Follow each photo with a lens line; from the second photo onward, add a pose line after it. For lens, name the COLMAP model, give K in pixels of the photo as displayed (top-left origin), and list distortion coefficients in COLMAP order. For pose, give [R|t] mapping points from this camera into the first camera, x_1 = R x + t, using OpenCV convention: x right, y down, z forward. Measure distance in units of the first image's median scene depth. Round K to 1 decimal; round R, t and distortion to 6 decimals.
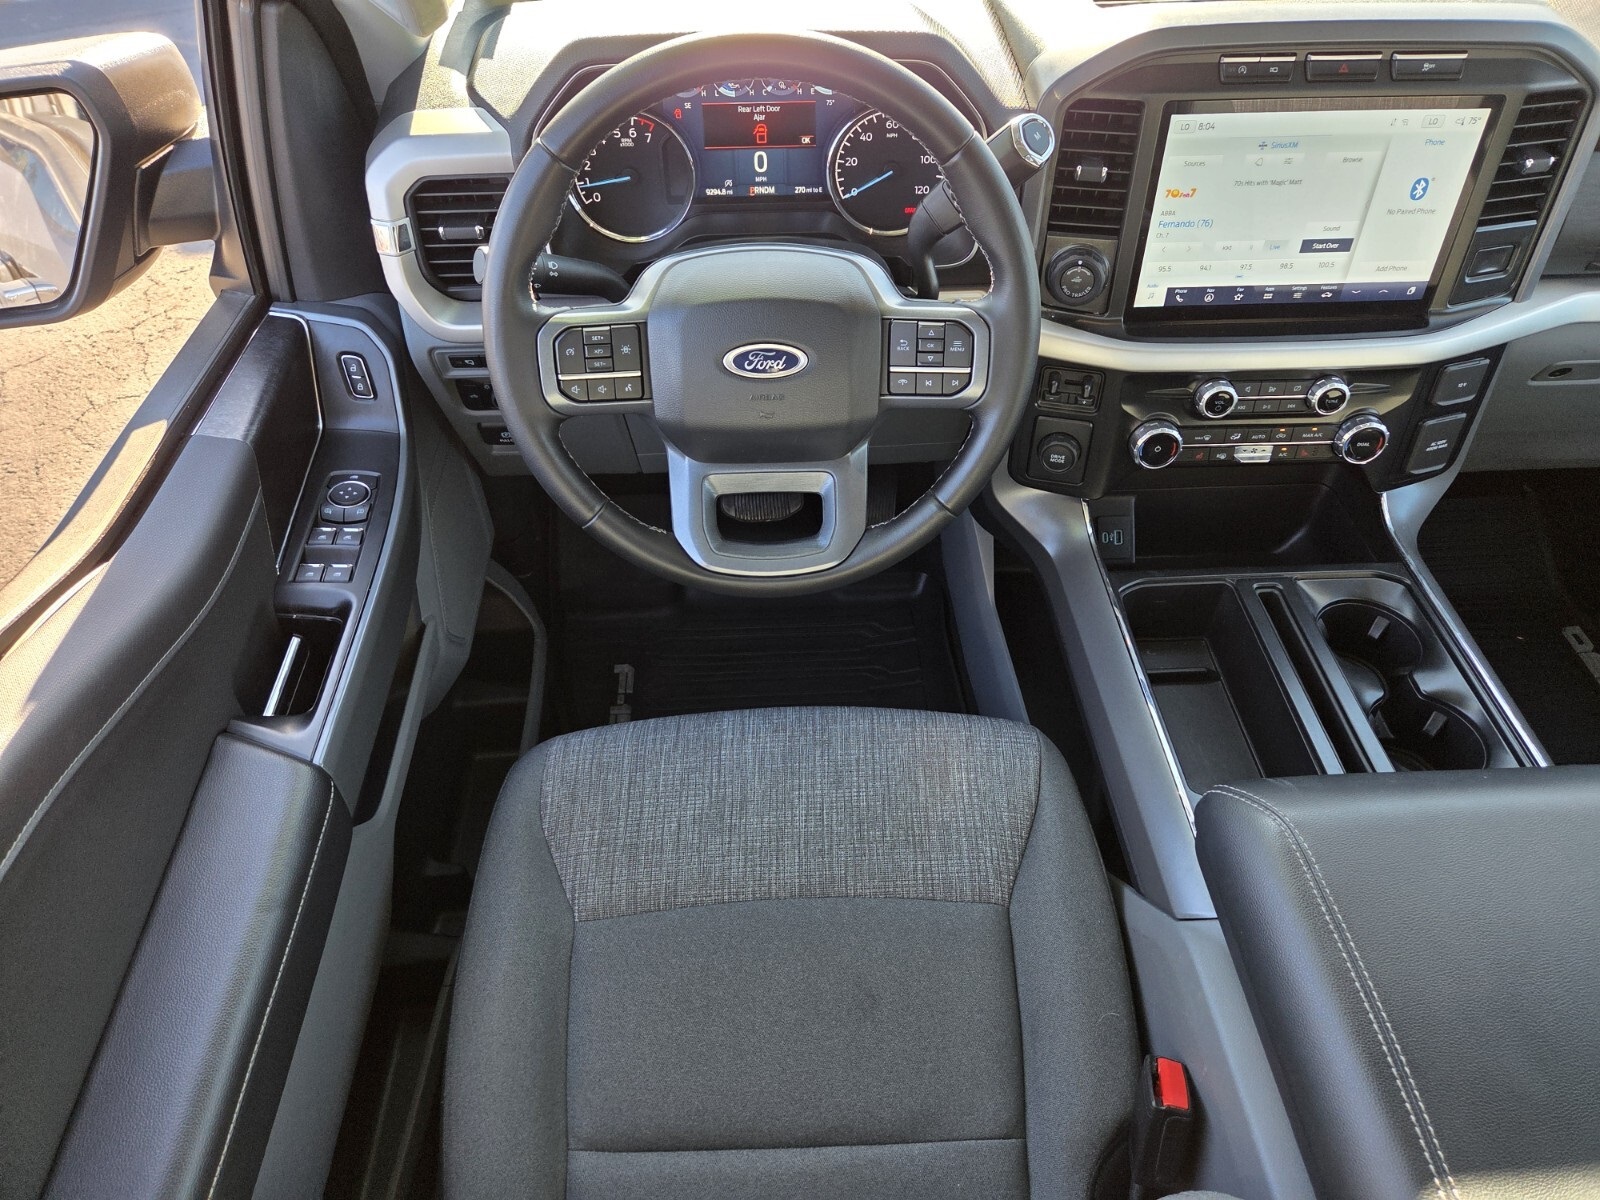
lens RADIAL K [[1060.4, 0, 798.5], [0, 1060.4, 580.6], [0, 0, 1]] dist [0.068851, -0.065562]
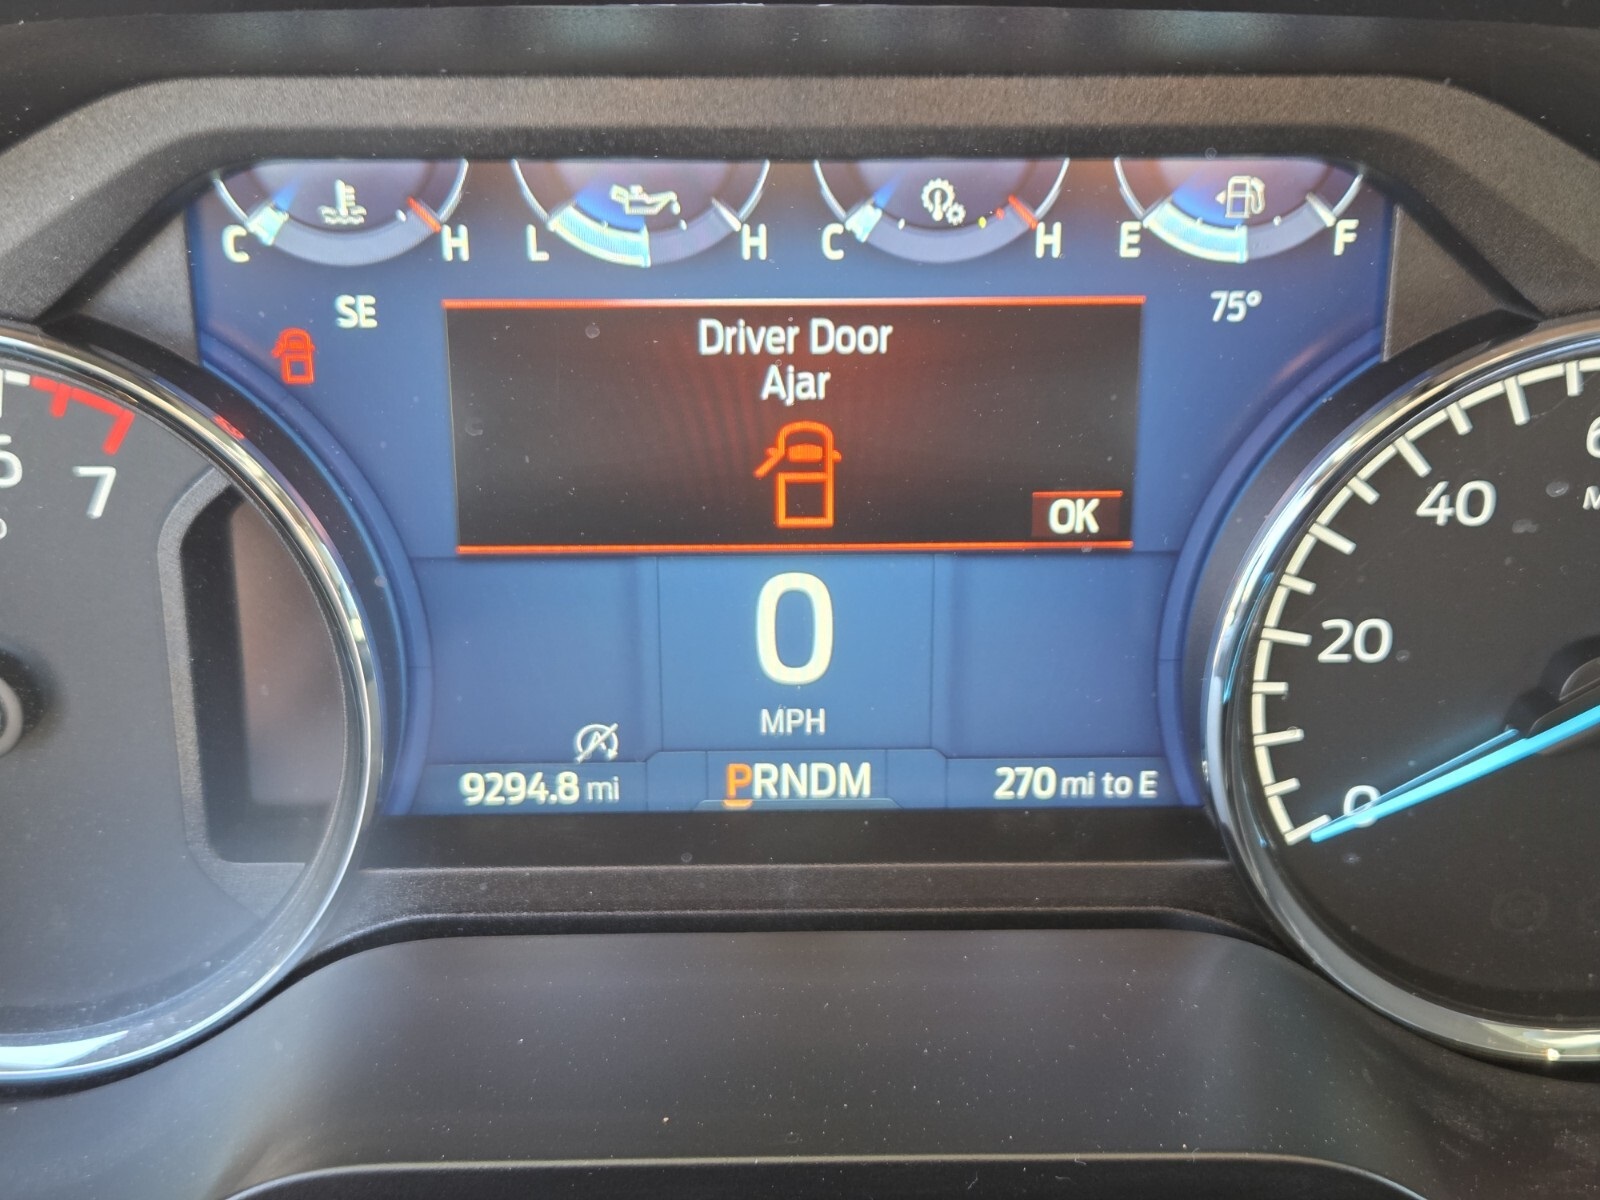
lens RADIAL K [[2171.4, 0, 794.5], [0, 2171.4, 604.1], [0, 0, 1]] dist [0.076654, -0.000135]
pose [[0.999859, 0.015652, -0.006099, -0.033938], [-0.016771, 0.950723, -0.309589, -0.296351], [0.000953, 0.309647, 0.950851, 0.692012]]
